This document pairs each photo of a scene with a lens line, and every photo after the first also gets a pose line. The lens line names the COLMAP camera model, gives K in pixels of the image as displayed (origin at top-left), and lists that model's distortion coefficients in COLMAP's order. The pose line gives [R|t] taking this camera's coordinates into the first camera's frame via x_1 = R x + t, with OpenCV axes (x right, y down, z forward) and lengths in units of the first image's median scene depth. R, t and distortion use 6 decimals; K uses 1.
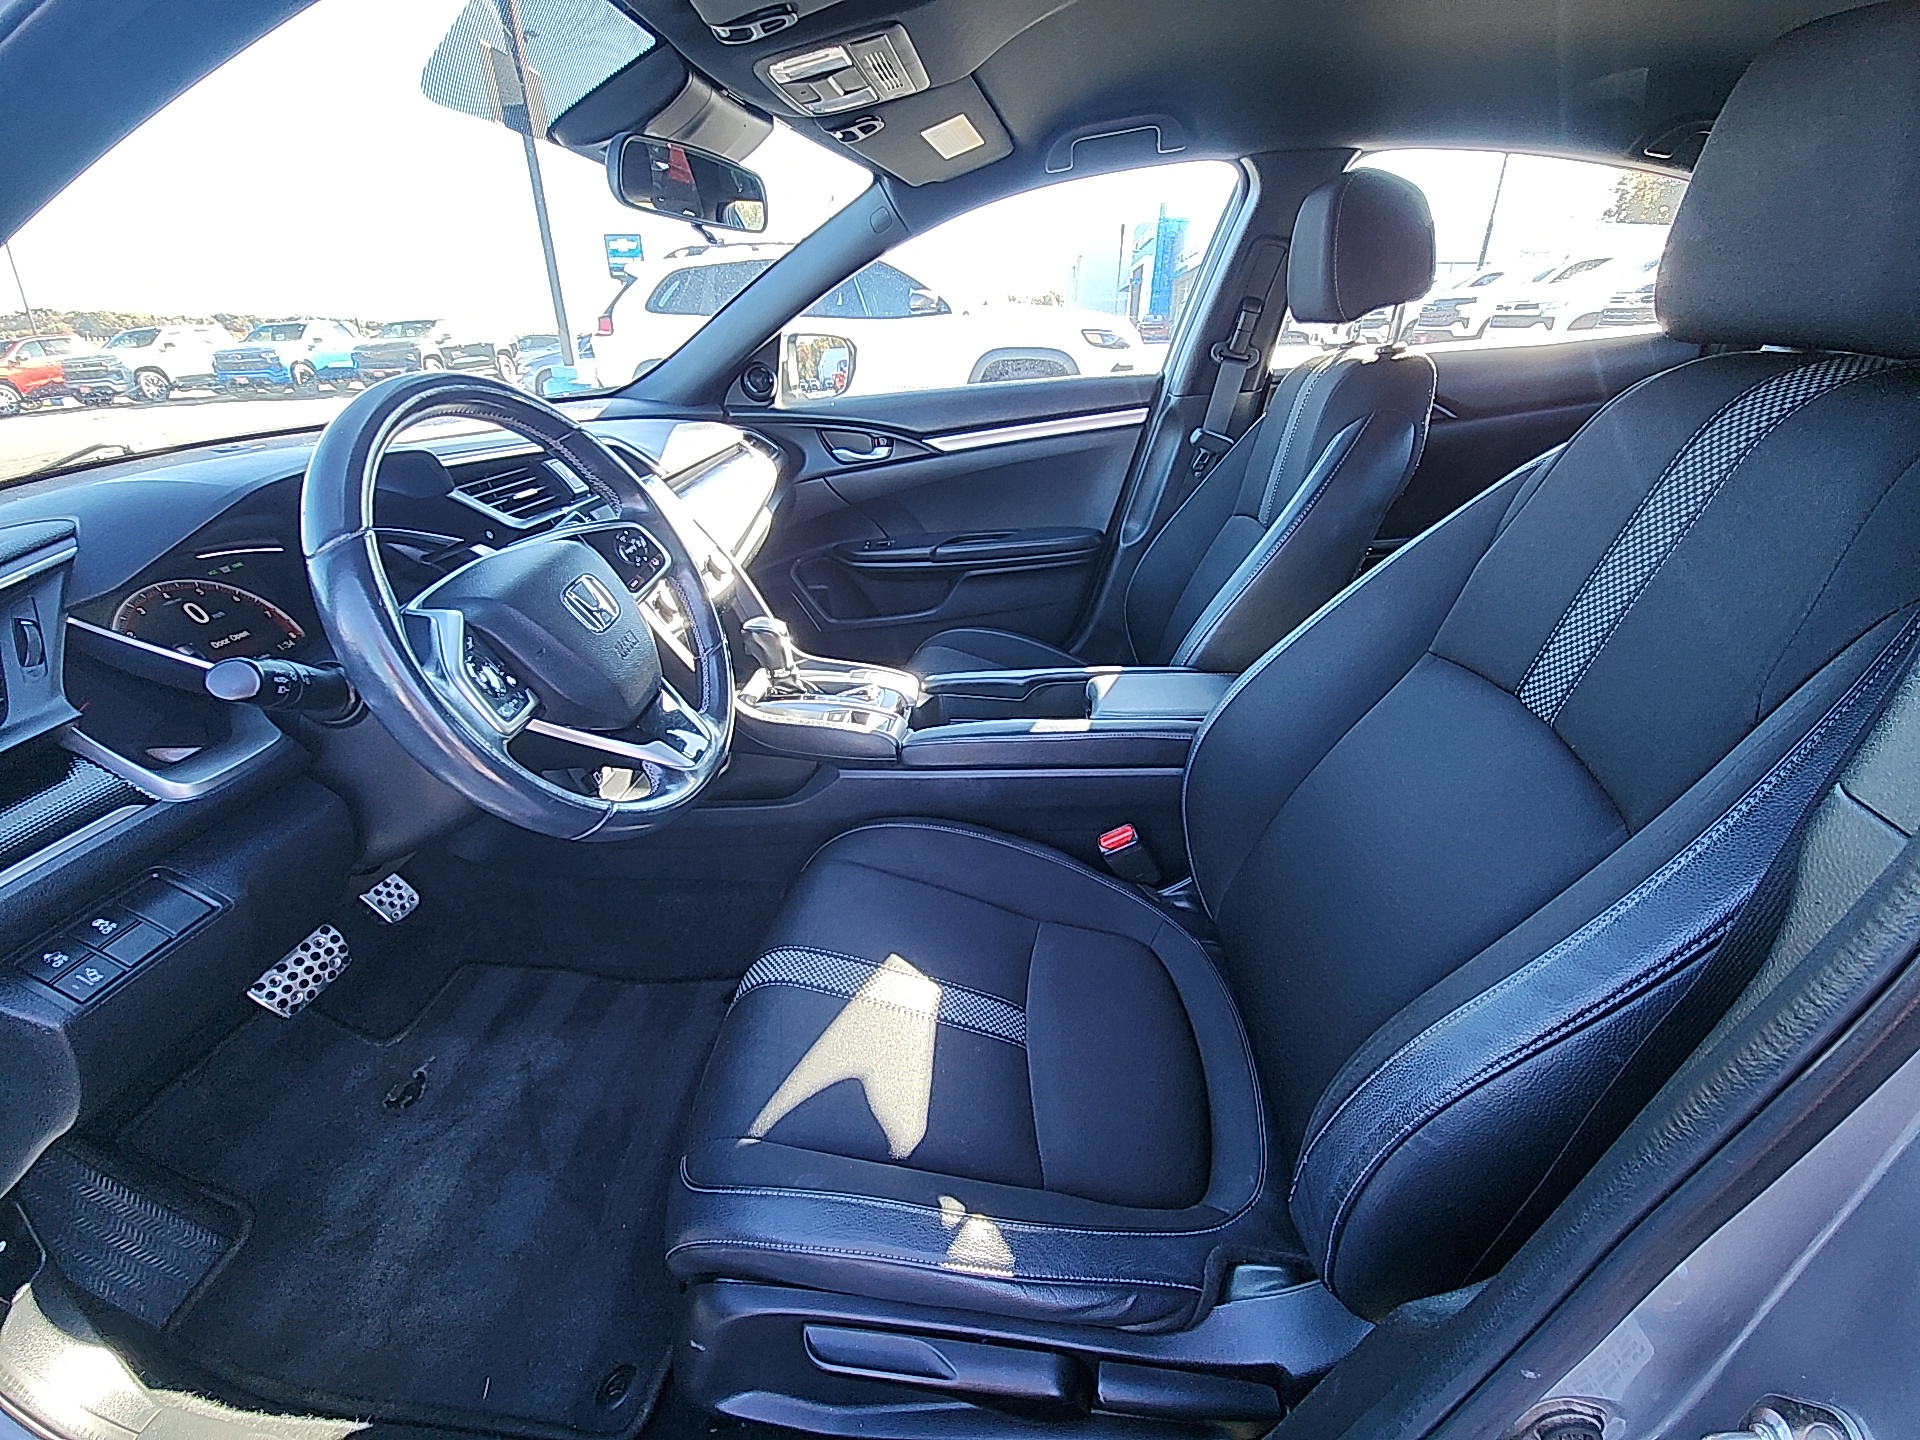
lens RADIAL K [[769.5, 0, 949.4], [0, 769.5, 706.6], [0, 0, 1]] dist [0.022332, -0.015984]
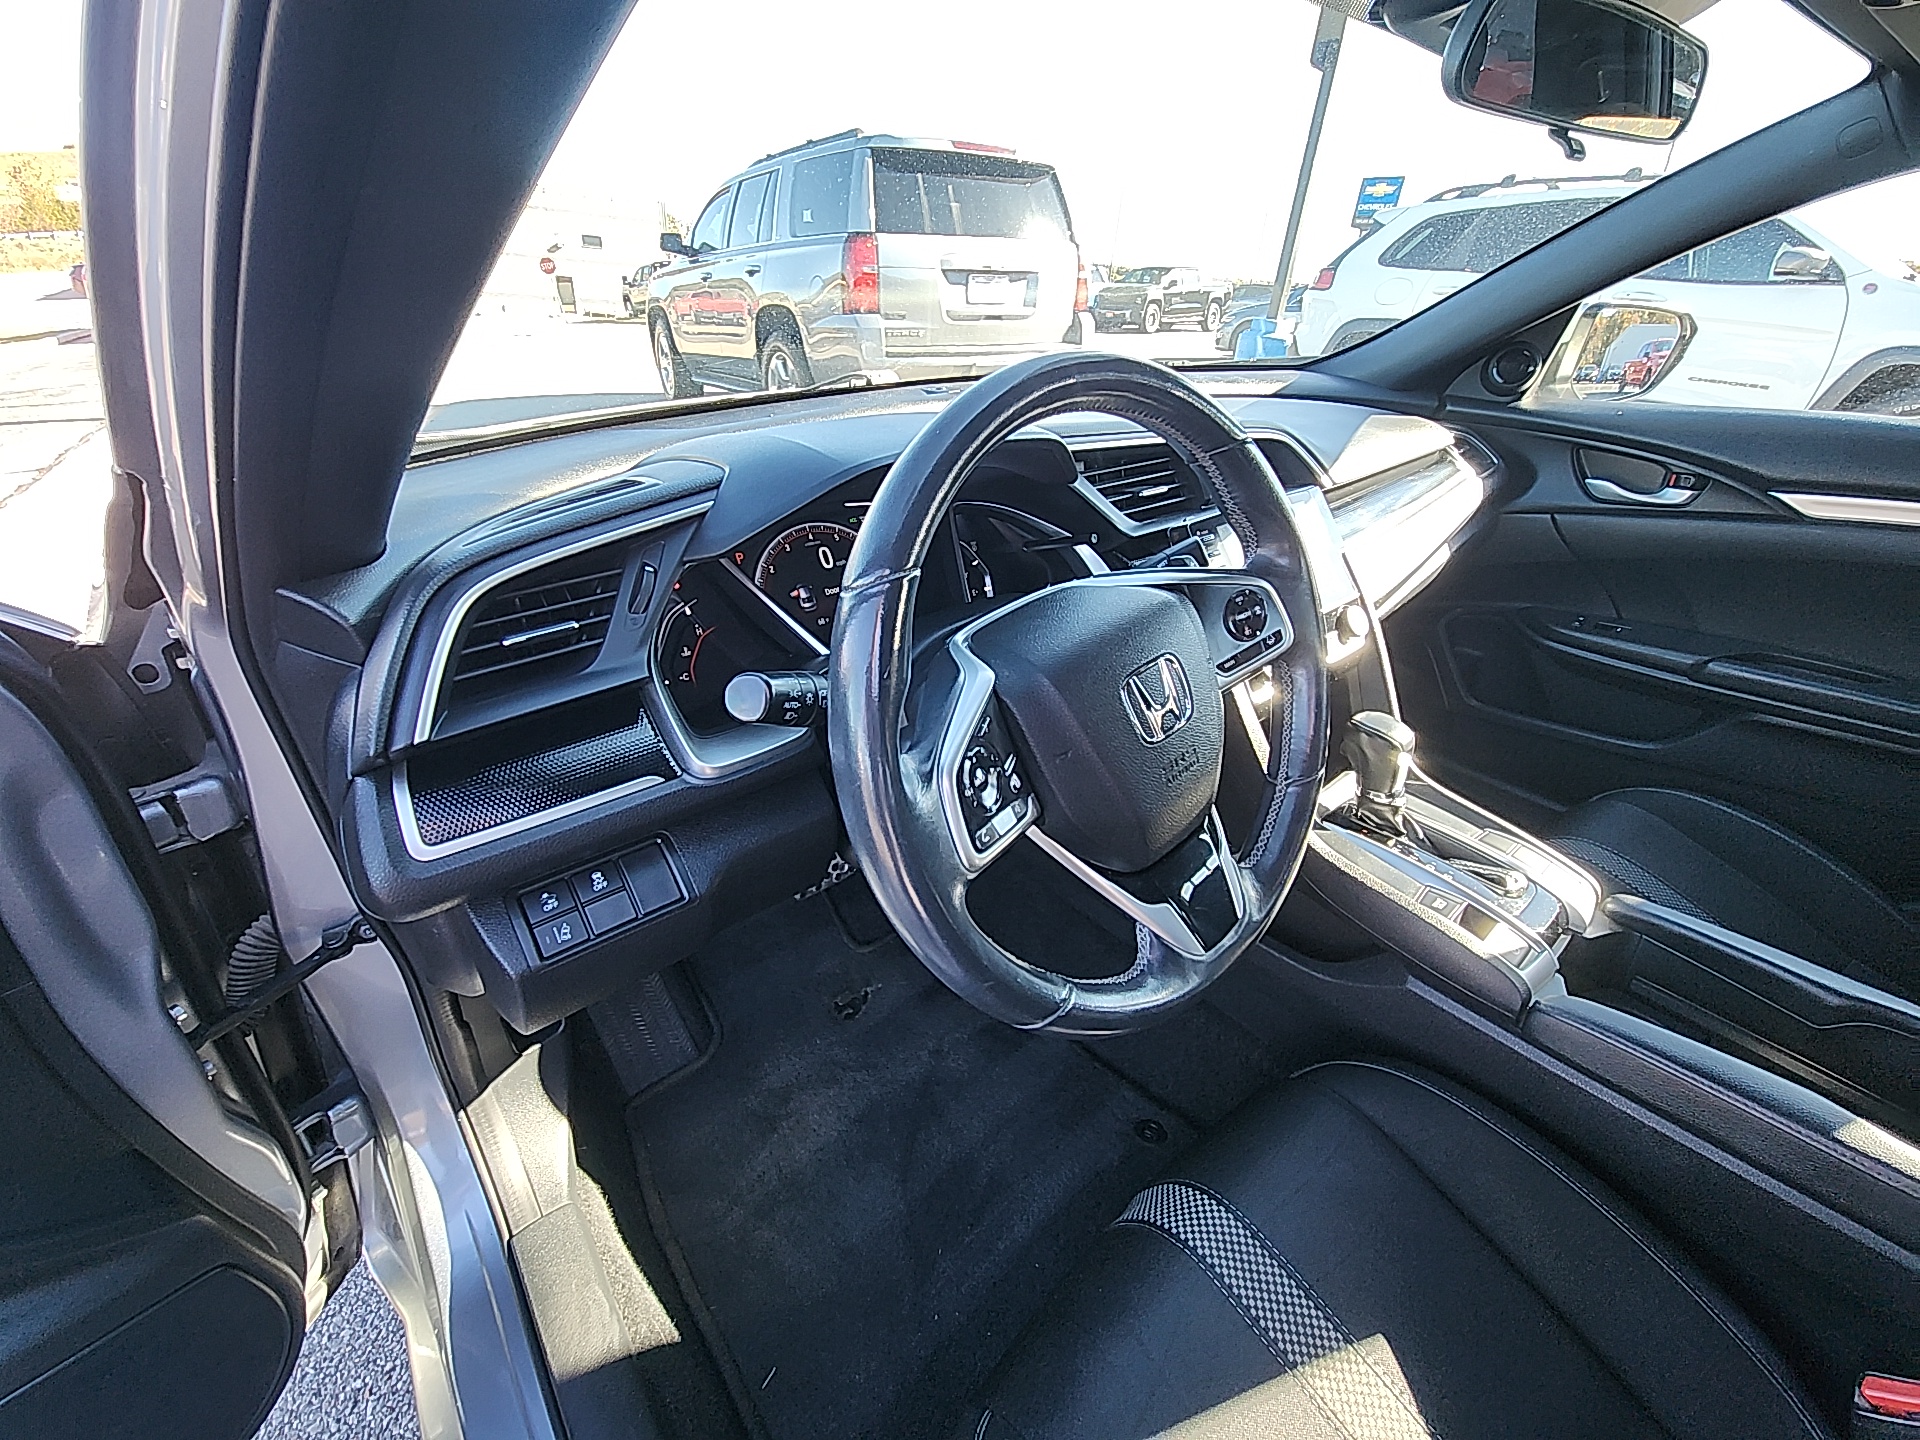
lens RADIAL K [[767.7, 0, 953.6], [0, 767.7, 703.9], [0, 0, 1]] dist [-0.003076, -0.000400]
pose [[0.711713, 0.366334, -0.599386, -0.104097], [-0.335043, 0.926974, 0.168718, -0.108733], [0.617422, 0.080741, 0.782477, 0.203387]]
